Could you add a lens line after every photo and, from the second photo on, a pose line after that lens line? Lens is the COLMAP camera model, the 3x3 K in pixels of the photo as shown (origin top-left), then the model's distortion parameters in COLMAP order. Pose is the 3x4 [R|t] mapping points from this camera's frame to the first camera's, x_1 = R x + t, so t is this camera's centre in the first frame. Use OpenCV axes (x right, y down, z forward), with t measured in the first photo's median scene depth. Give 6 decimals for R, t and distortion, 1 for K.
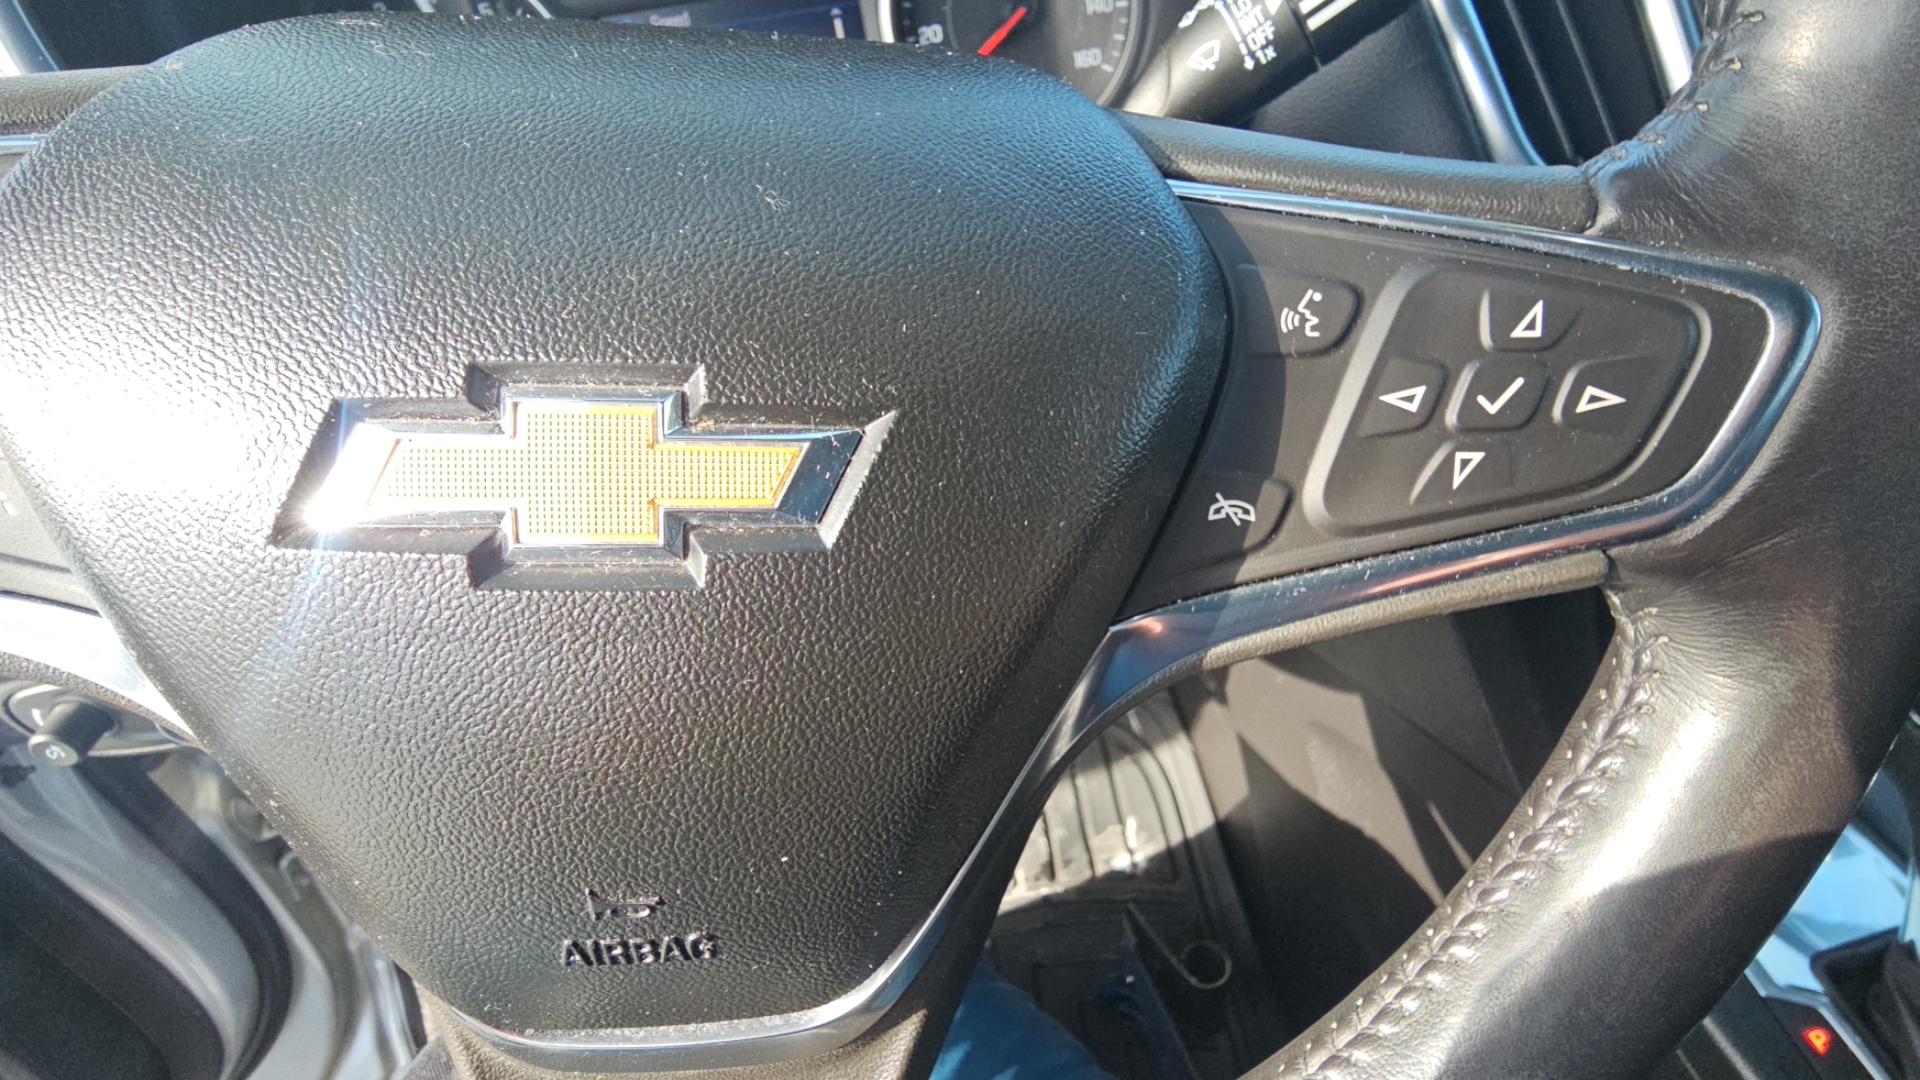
lens RADIAL K [[861.3, 0, 975.9], [0, 861.3, 522.8], [0, 0, 1]] dist [0.000738, -0.000161]
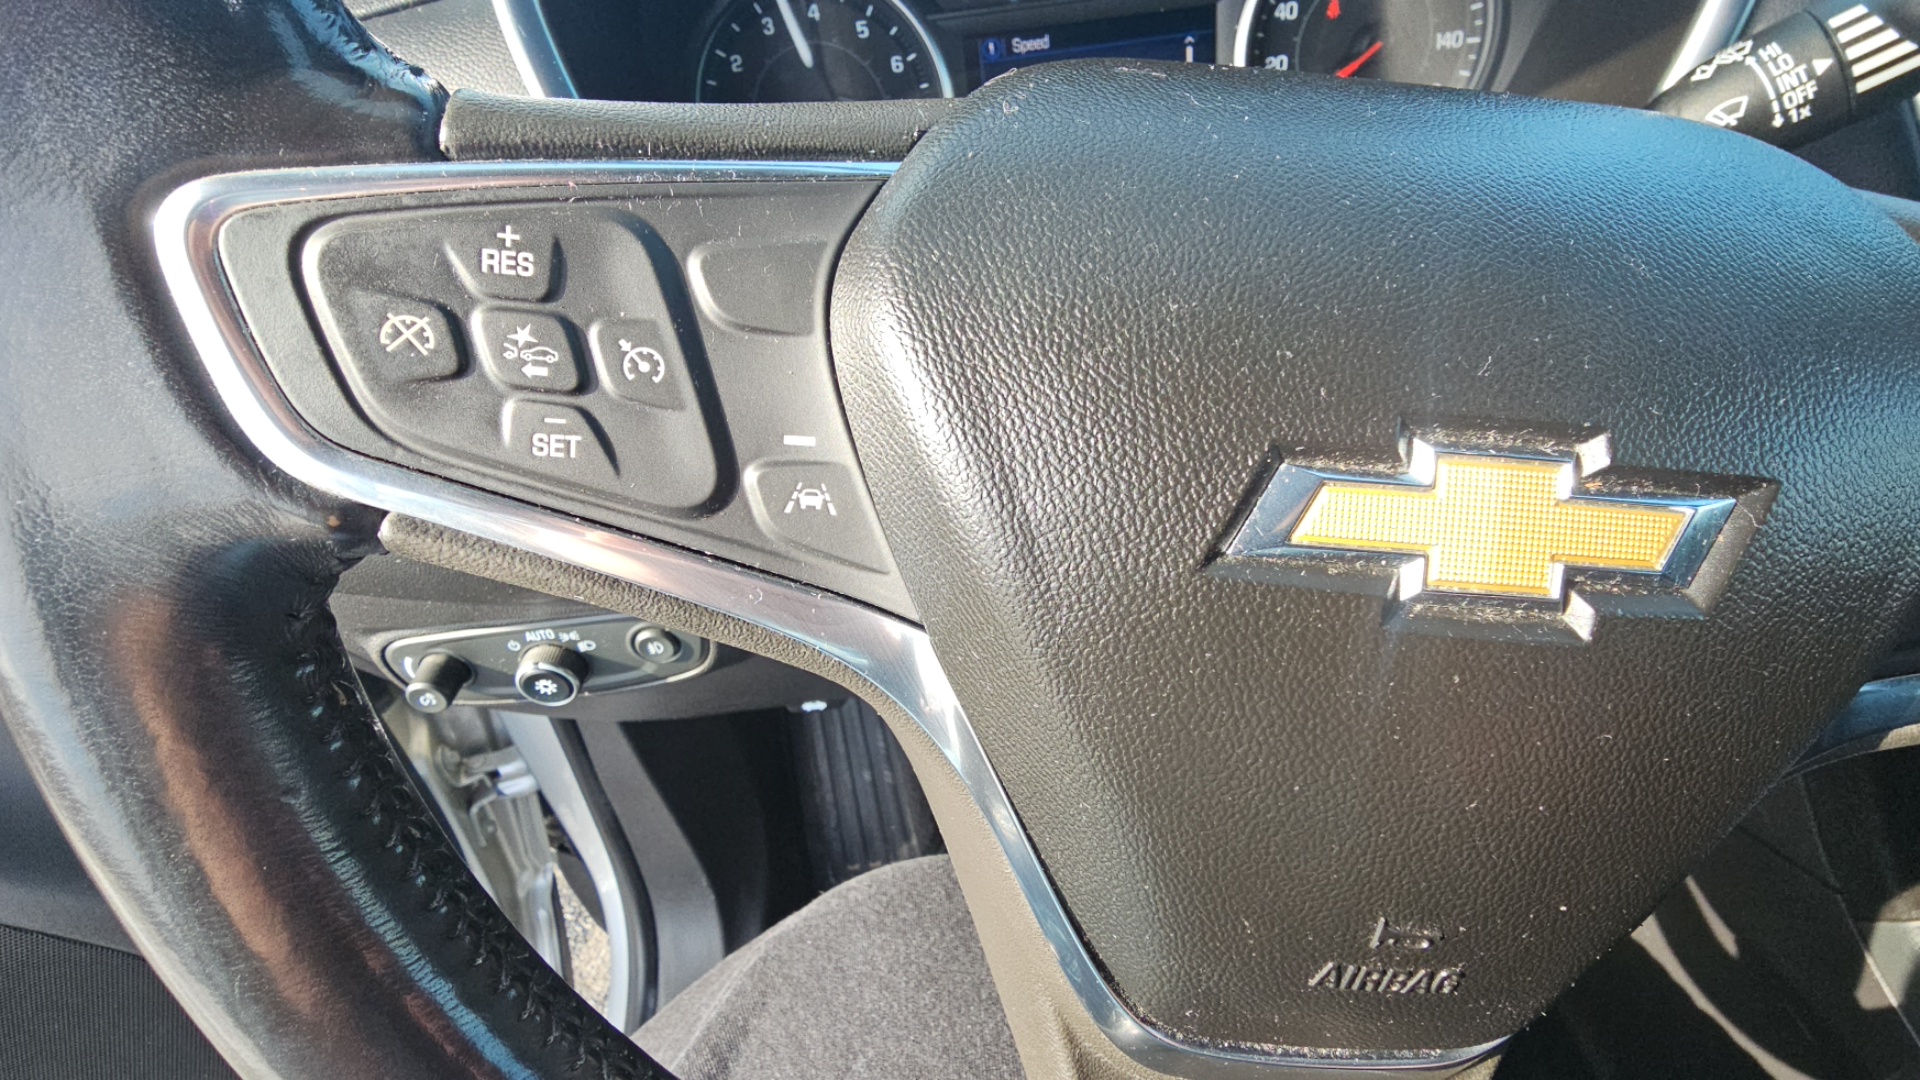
lens RADIAL K [[852.2, 0, 988.8], [0, 852.2, 528.8], [0, 0, 1]] dist [0.012408, -0.010367]
pose [[0.994610, 0.075332, -0.071249, -0.470577], [-0.075340, 0.997155, 0.002586, -0.004867], [0.071241, 0.002796, 0.997455, -0.032469]]
